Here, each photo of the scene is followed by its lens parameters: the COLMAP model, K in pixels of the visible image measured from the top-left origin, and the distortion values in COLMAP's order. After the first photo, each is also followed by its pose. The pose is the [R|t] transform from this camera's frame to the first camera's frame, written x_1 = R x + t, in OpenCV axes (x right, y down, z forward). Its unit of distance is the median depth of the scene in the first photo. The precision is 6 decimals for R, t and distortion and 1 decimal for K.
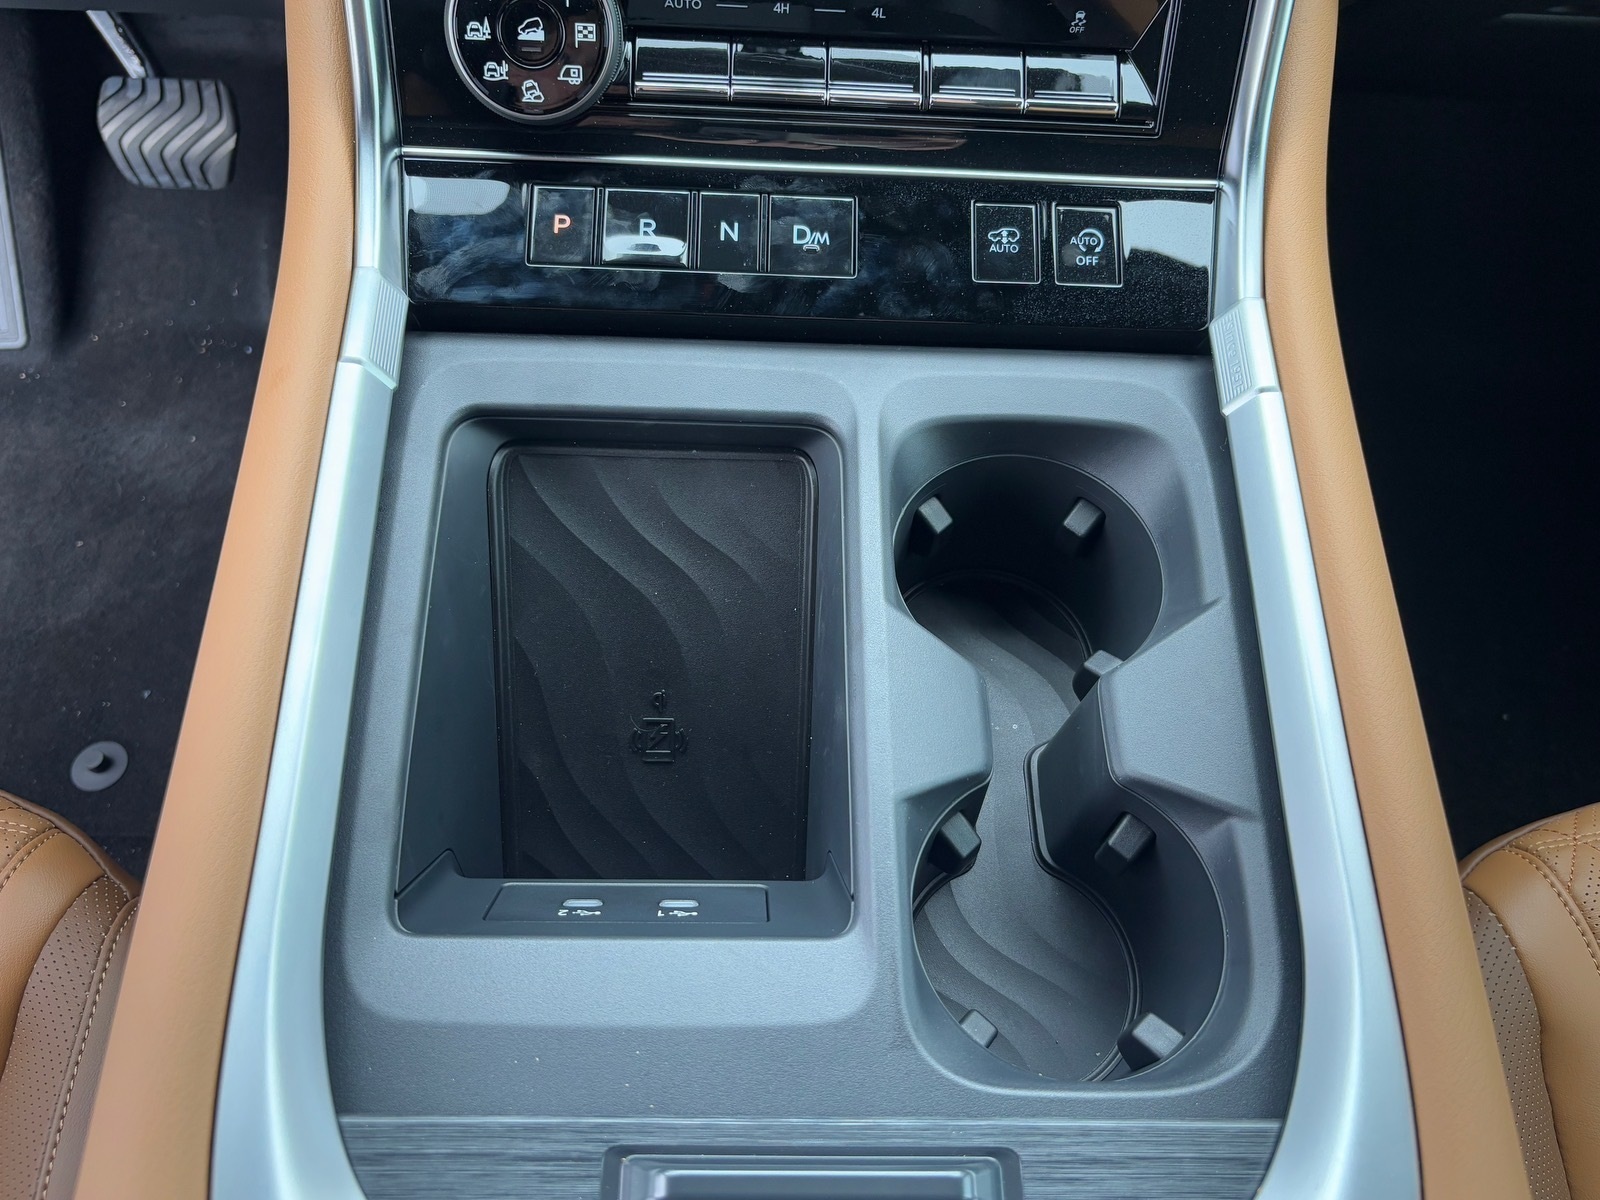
lens RADIAL K [[1246.3, 0, 804.0], [0, 1246.3, 583.8], [0, 0, 1]] dist [0.033011, -0.043771]
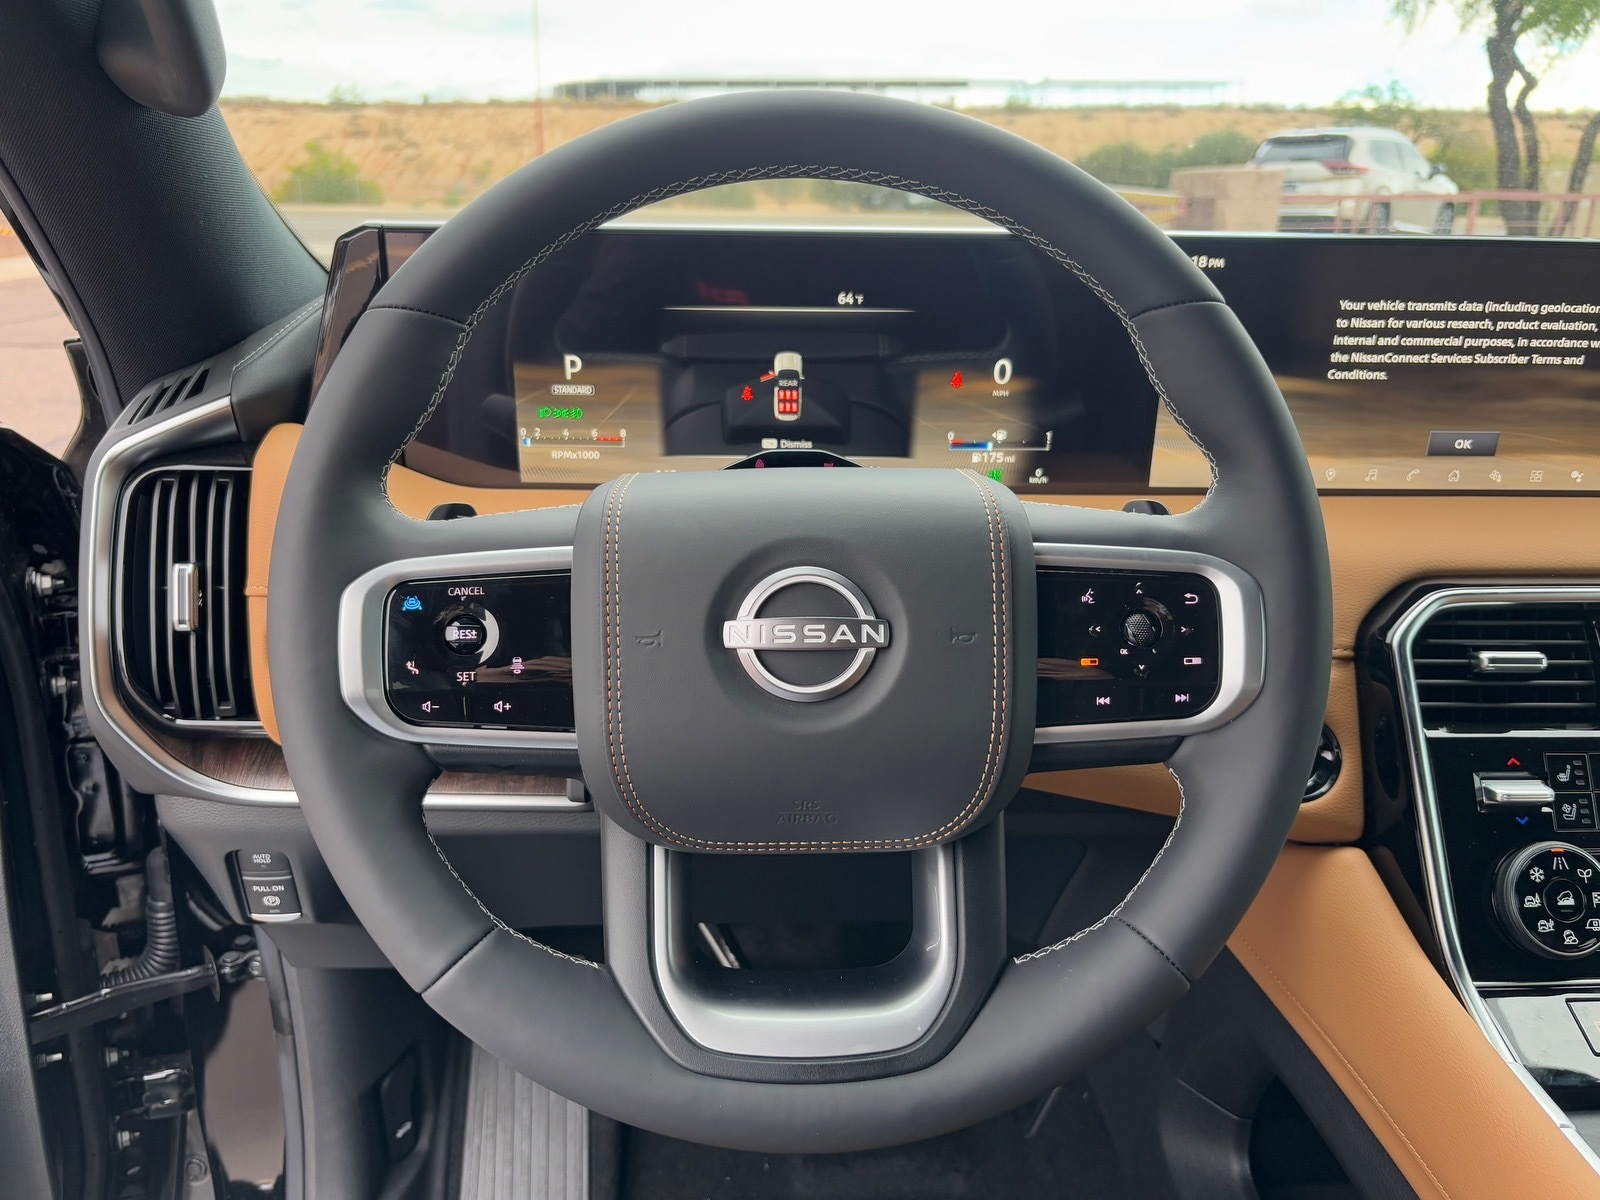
lens RADIAL K [[1246.3, 0, 790.7], [0, 1246.3, 623.0], [0, 0, 1]] dist [0.033011, -0.043771]
pose [[0.998326, -0.049478, 0.029943, -1.114995], [0.057464, 0.790265, -0.610065, 0.154911], [0.006522, 0.610765, 0.791785, -0.383753]]
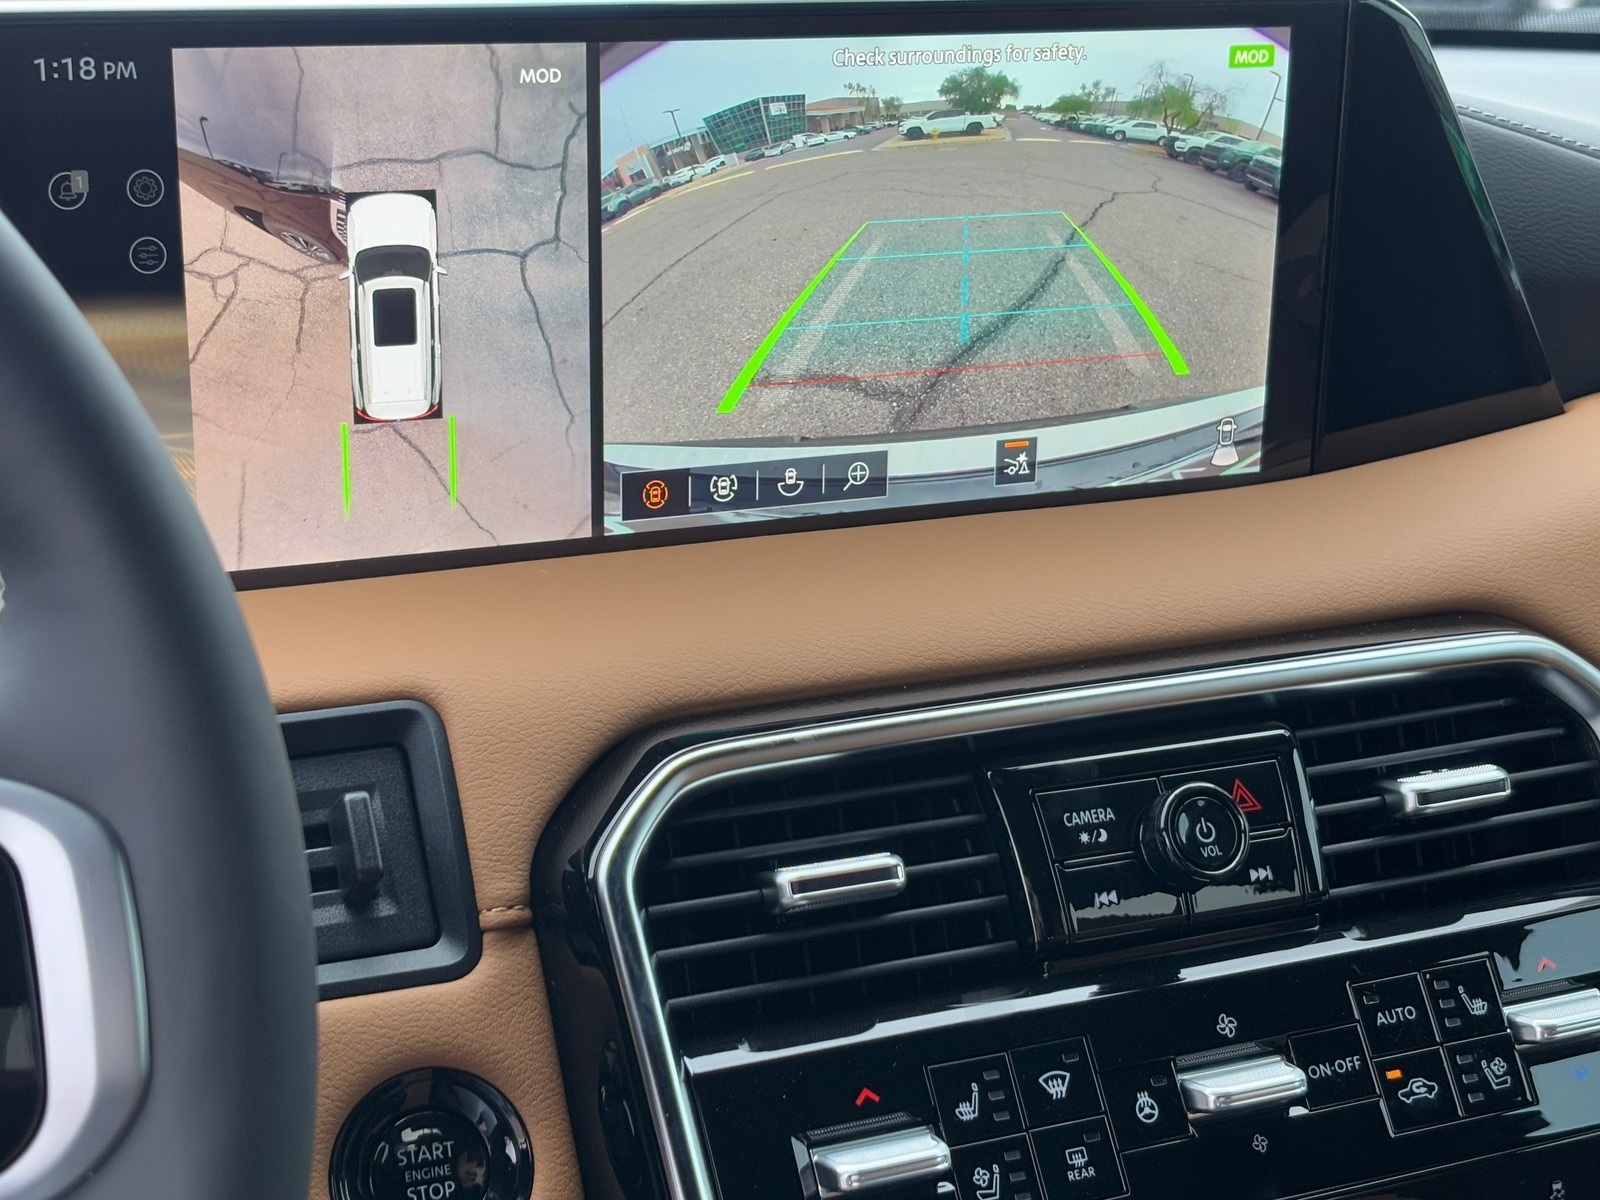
lens RADIAL K [[2734.4, 0, 774.5], [0, 2734.4, 617.9], [0, 0, 1]] dist [0.139620, 0.000000]
pose [[0.901826, -0.156595, 0.402725, -0.840164], [0.385128, 0.713898, -0.584830, 0.108202], [-0.195923, 0.682516, 0.704121, -0.344170]]
